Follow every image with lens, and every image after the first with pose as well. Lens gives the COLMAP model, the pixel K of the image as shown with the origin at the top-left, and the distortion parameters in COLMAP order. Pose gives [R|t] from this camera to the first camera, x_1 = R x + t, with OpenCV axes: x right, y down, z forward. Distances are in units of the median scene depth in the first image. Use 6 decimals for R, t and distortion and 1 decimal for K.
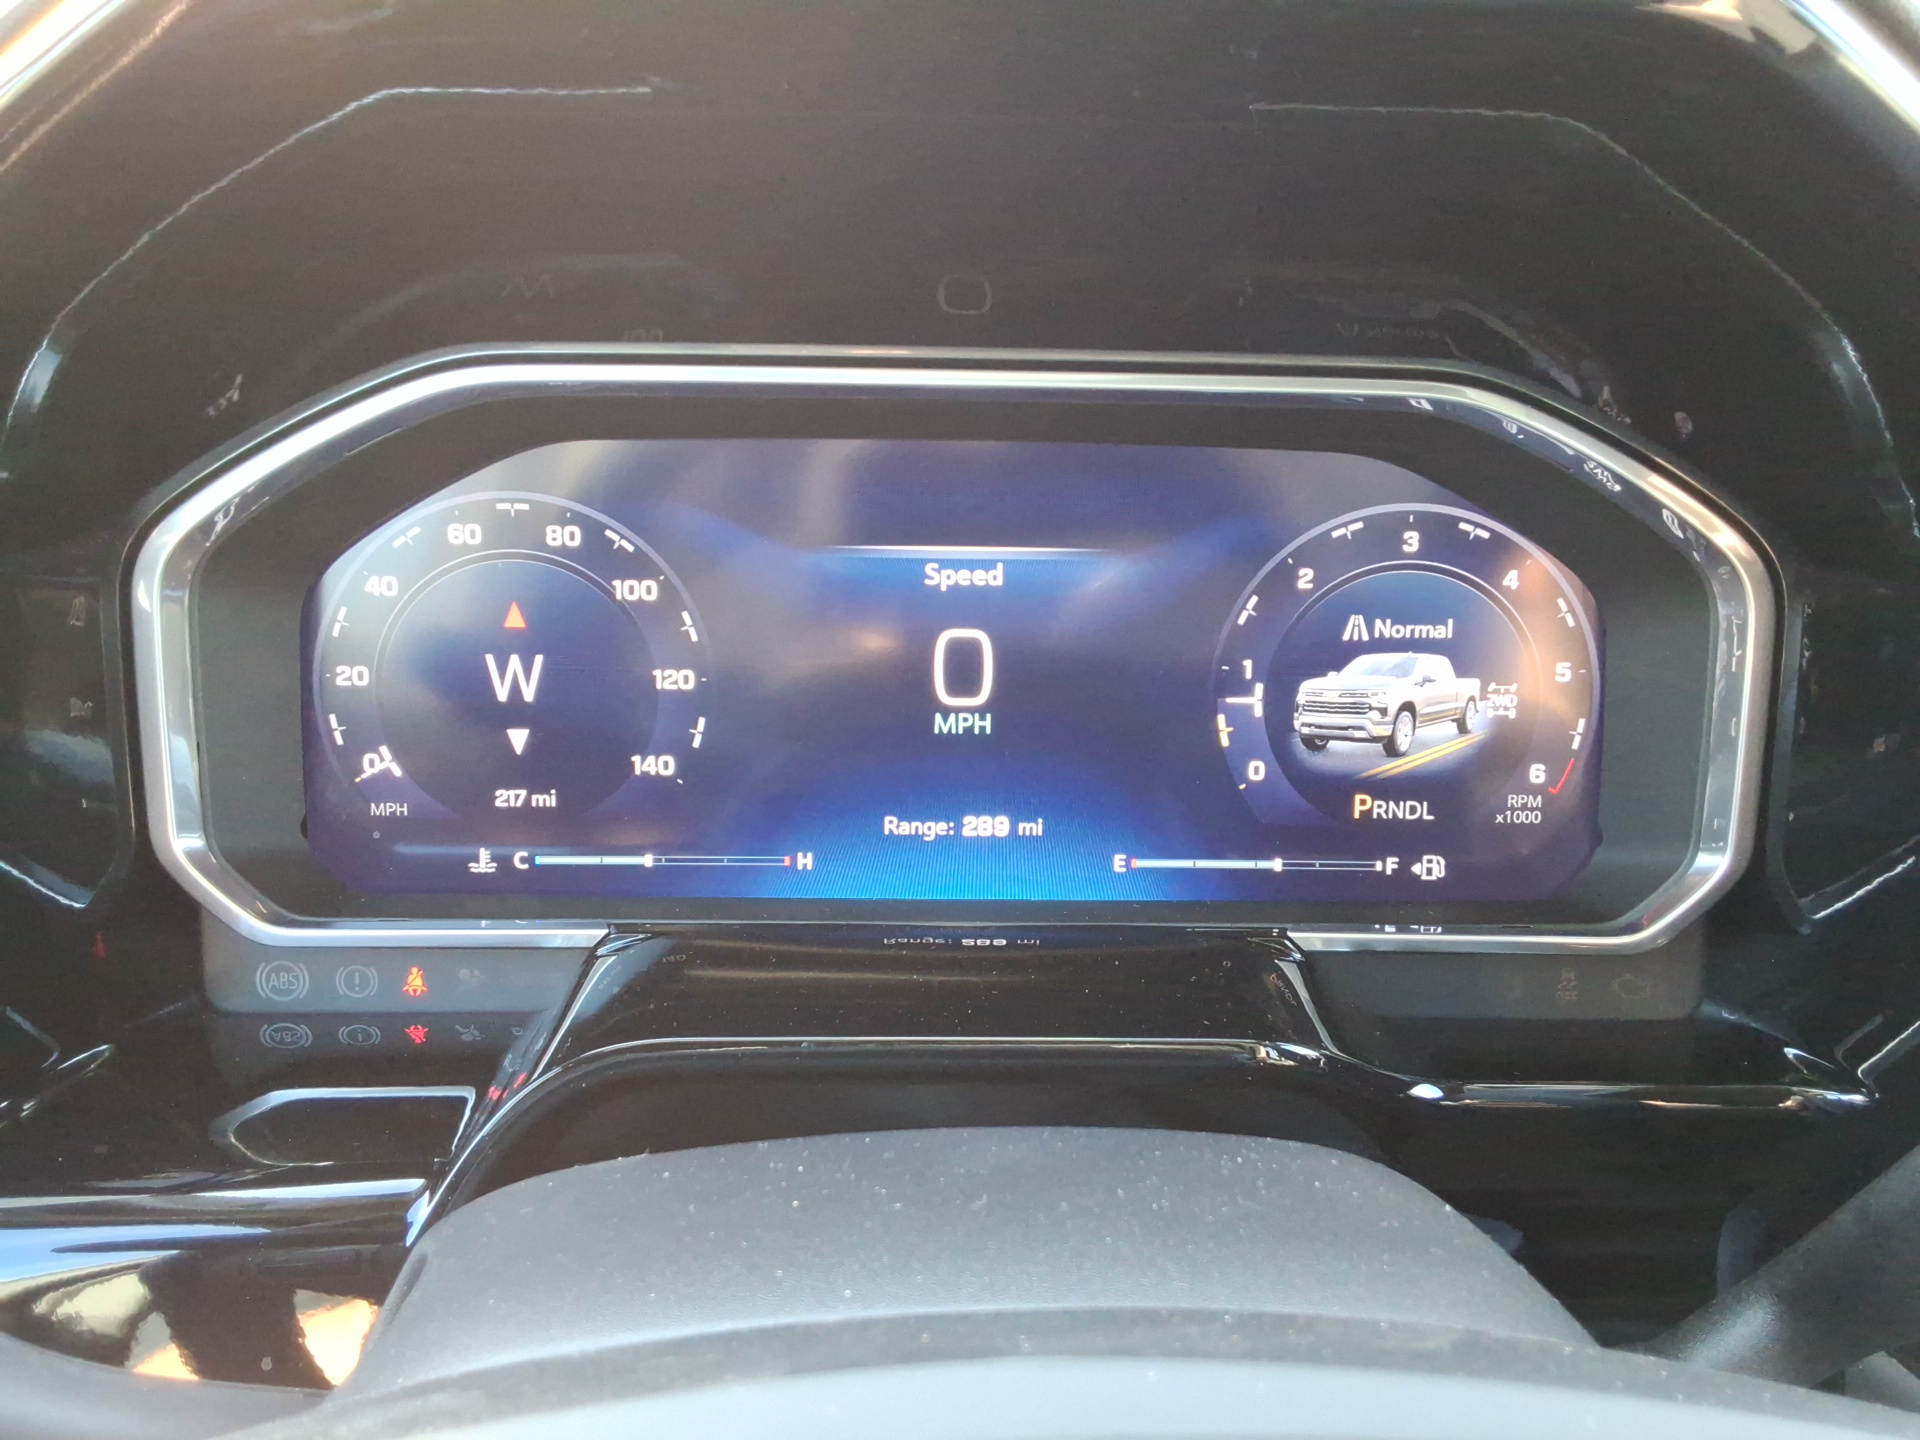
lens RADIAL K [[1539.7, 0, 948.2], [0, 1539.7, 682.1], [0, 0, 1]] dist [0.104997, -0.164166]
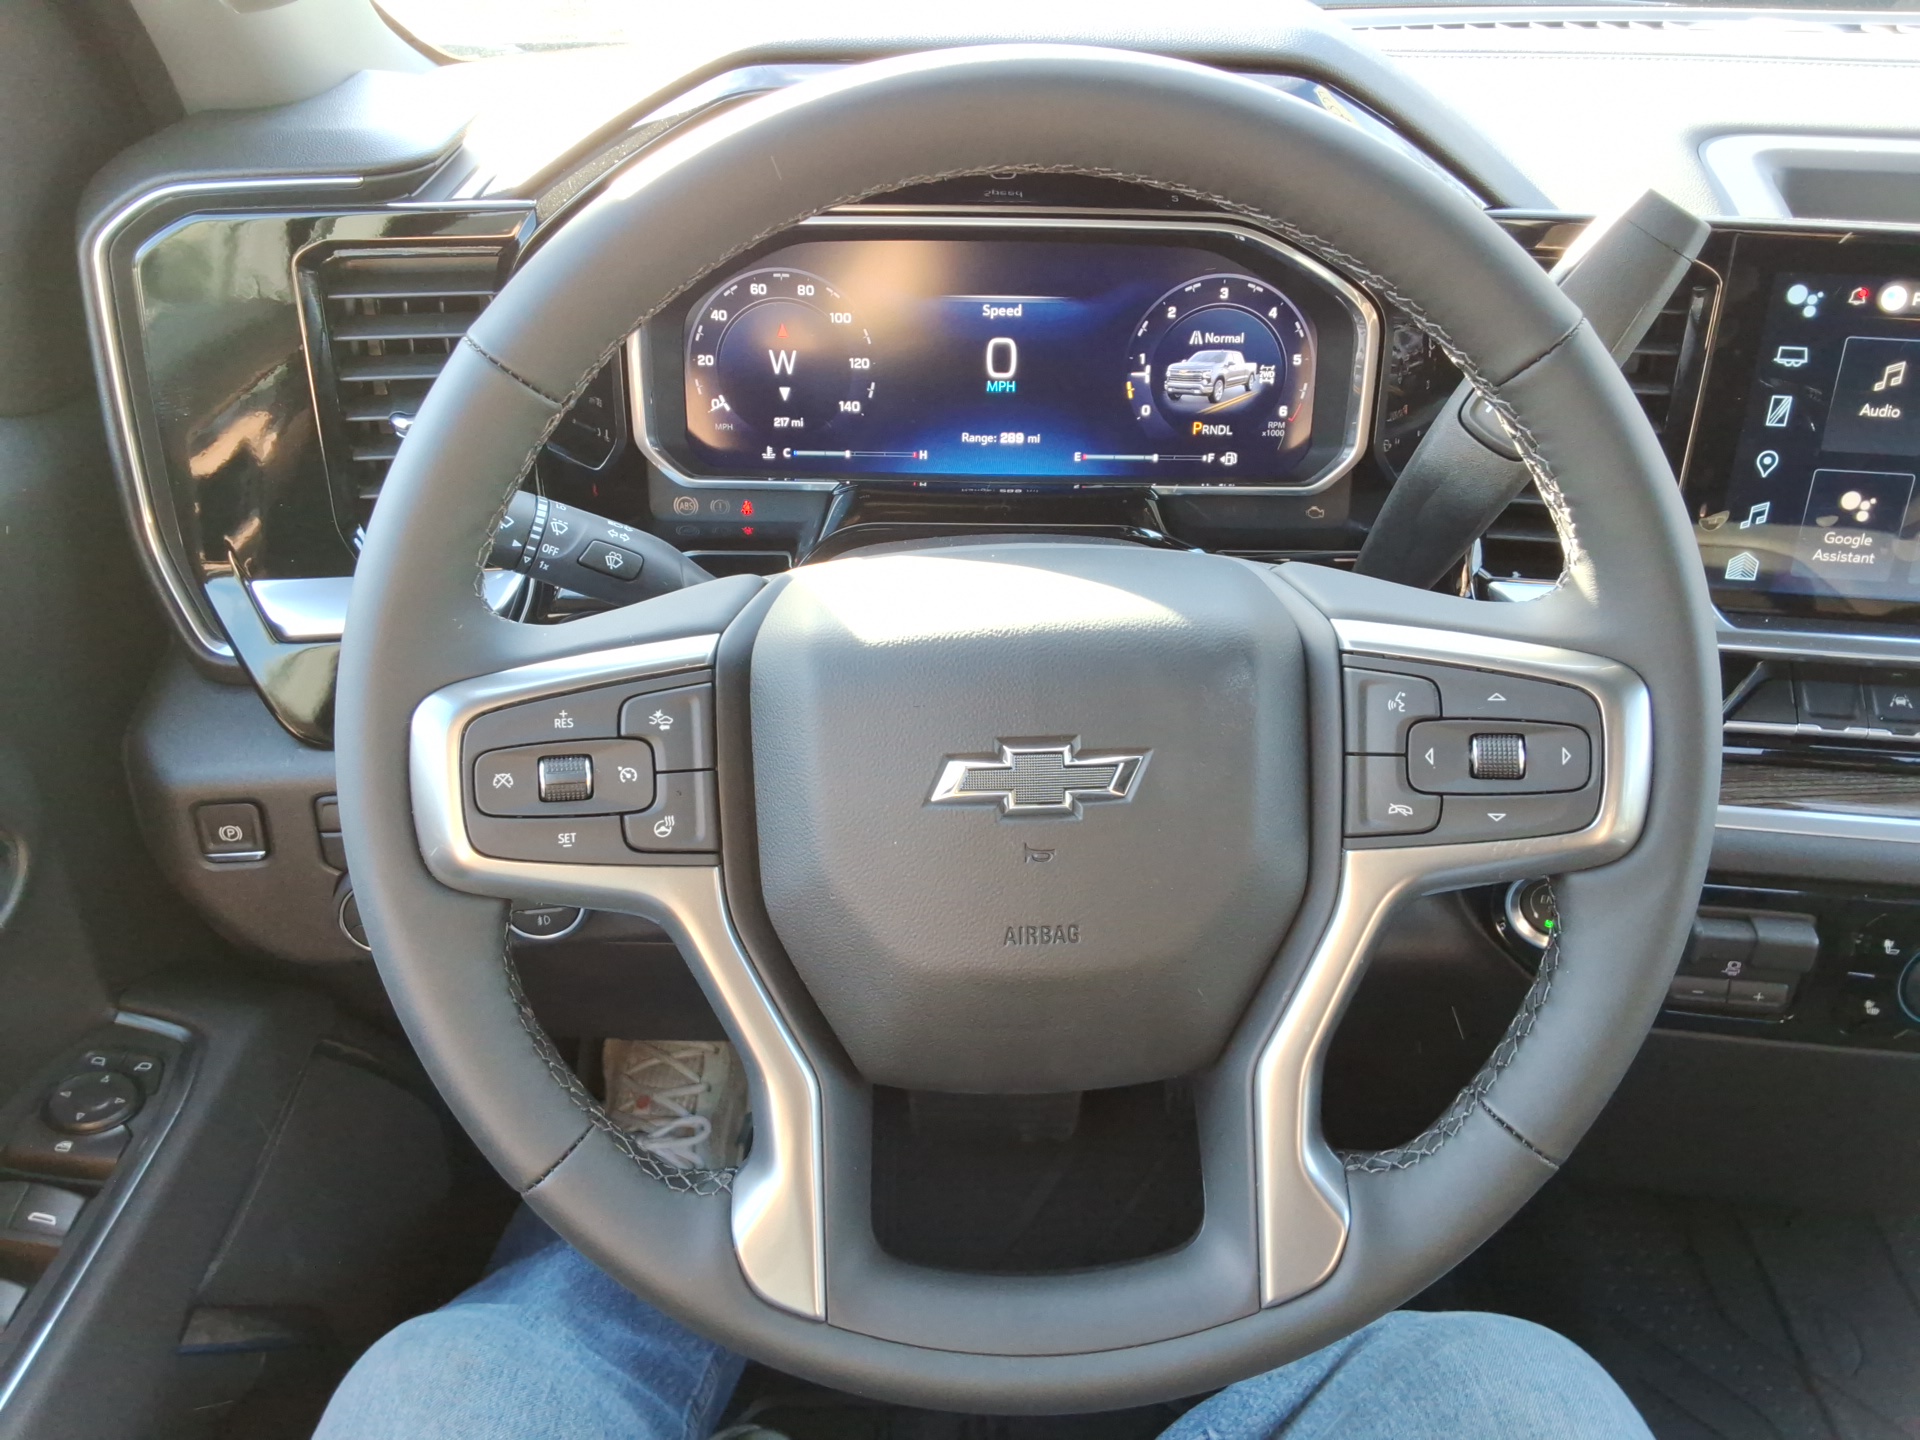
lens RADIAL K [[1539.7, 0, 969.8], [0, 1539.7, 705.4], [0, 0, 1]] dist [0.104997, -0.164166]
pose [[0.999898, 0.005800, -0.013034, -0.002725], [-0.002873, 0.976784, 0.214207, 0.001252], [0.013974, -0.214148, 0.976701, -1.081121]]
